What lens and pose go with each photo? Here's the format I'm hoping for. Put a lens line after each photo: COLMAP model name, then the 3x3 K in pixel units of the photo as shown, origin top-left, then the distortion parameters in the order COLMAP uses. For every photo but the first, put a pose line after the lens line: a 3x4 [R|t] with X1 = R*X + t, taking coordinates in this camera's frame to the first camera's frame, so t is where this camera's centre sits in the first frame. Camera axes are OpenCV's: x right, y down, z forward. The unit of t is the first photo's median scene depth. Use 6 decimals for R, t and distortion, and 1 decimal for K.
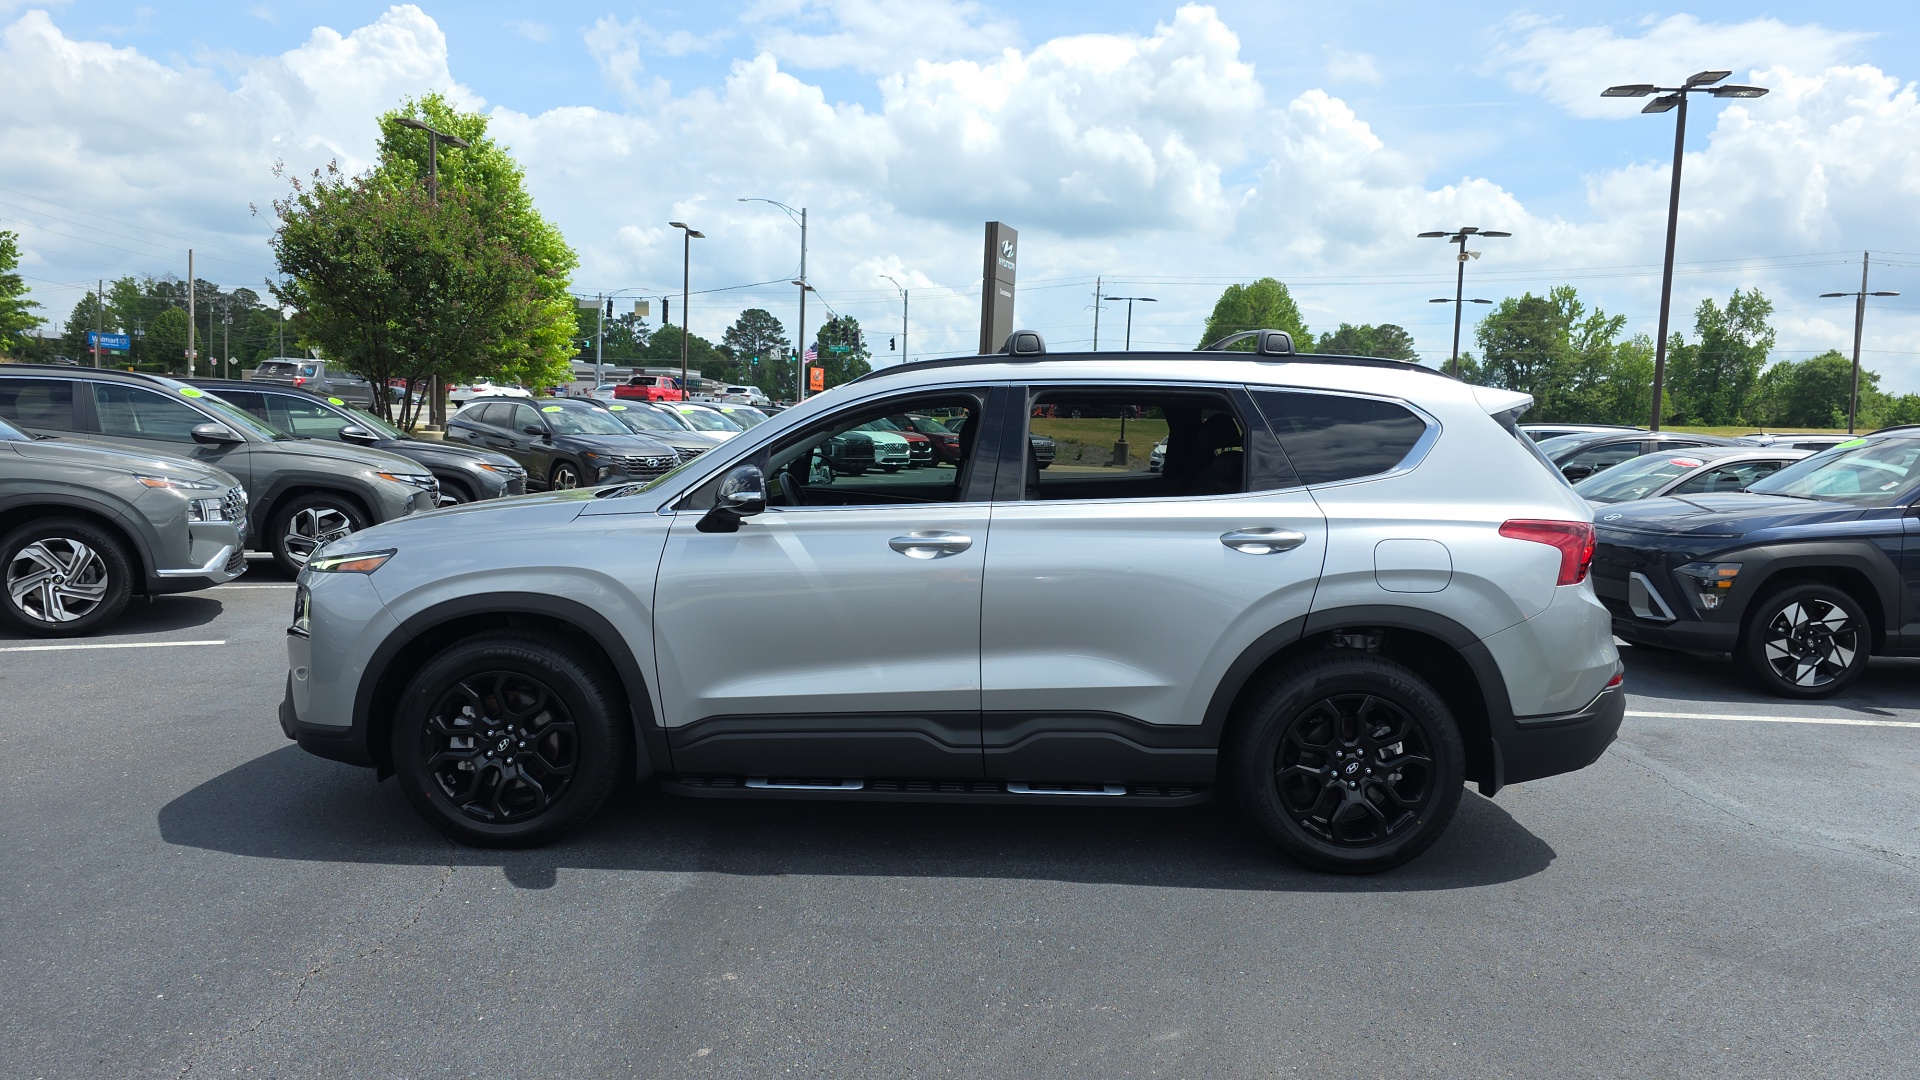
lens RADIAL K [[1279.4, 0, 930.7], [0, 1279.4, 556.8], [0, 0, 1]] dist [0.075219, -0.097205]
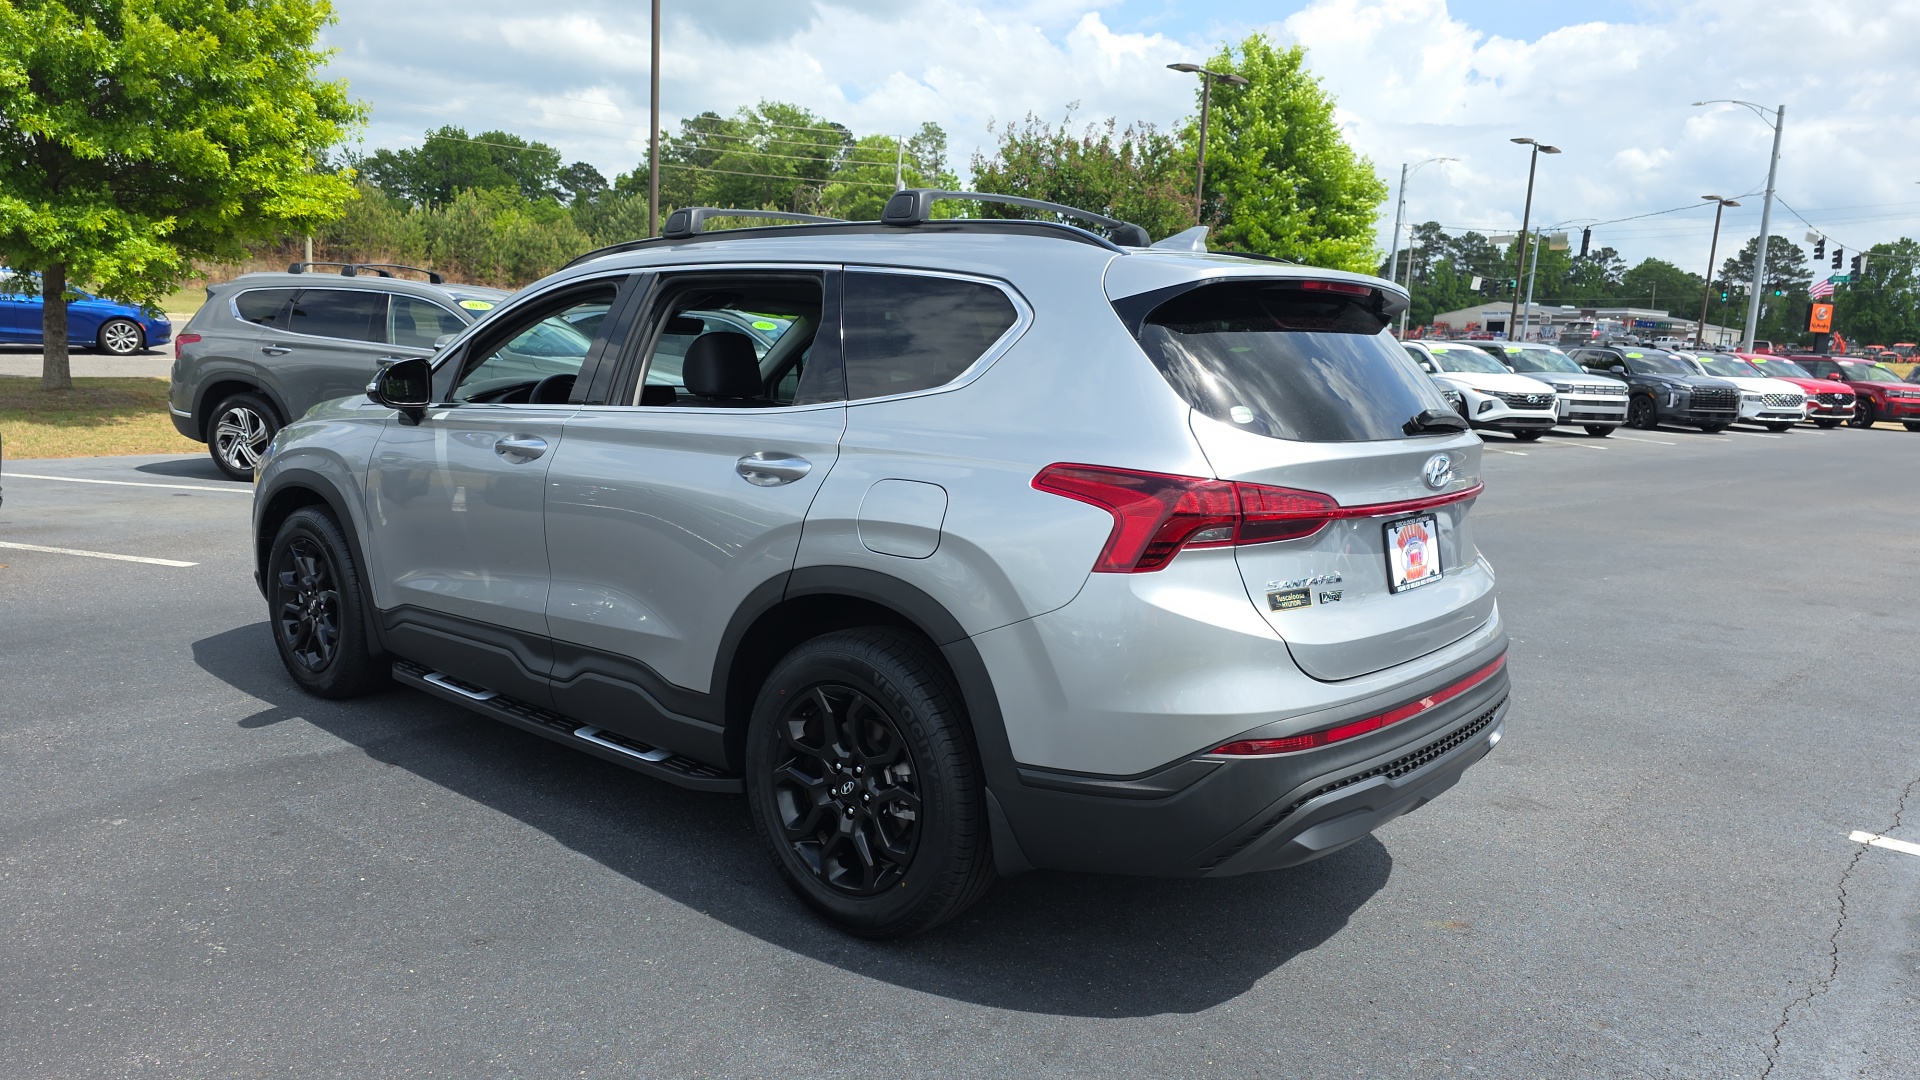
lens RADIAL K [[1286.8, 0, 945.2], [0, 1286.8, 566.8], [0, 0, 1]] dist [0.043380, -0.052213]
pose [[0.760201, 0.109494, -0.640395, 0.795783], [-0.079613, 0.993967, 0.075440, -0.019064], [0.644792, -0.006366, 0.764331, 0.465164]]
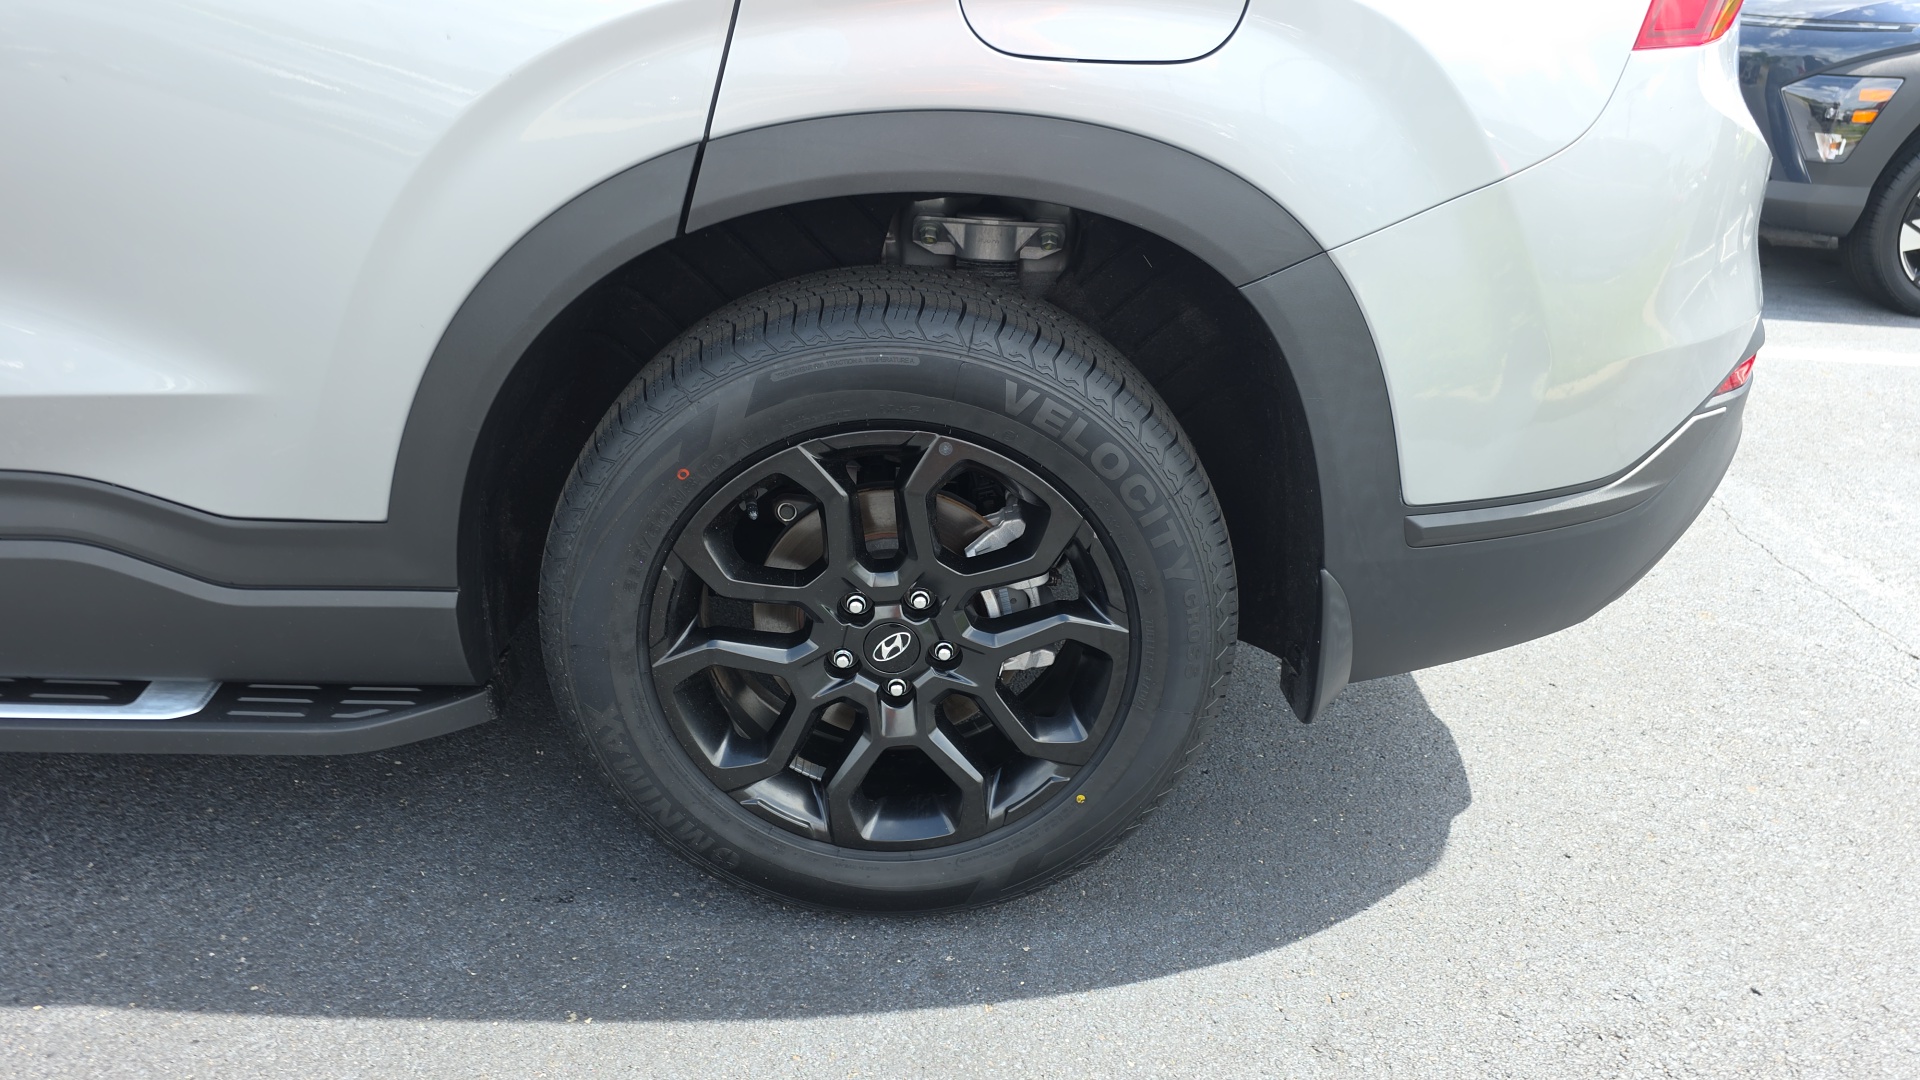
lens RADIAL K [[1286.8, 0, 945.2], [0, 1286.8, 566.8], [0, 0, 1]] dist [0.043380, -0.052213]
pose [[0.999404, 0.013845, 0.031632, 0.319469], [-0.023991, 0.937271, 0.347776, 0.030889], [-0.024832, -0.348327, 0.937044, 0.681609]]
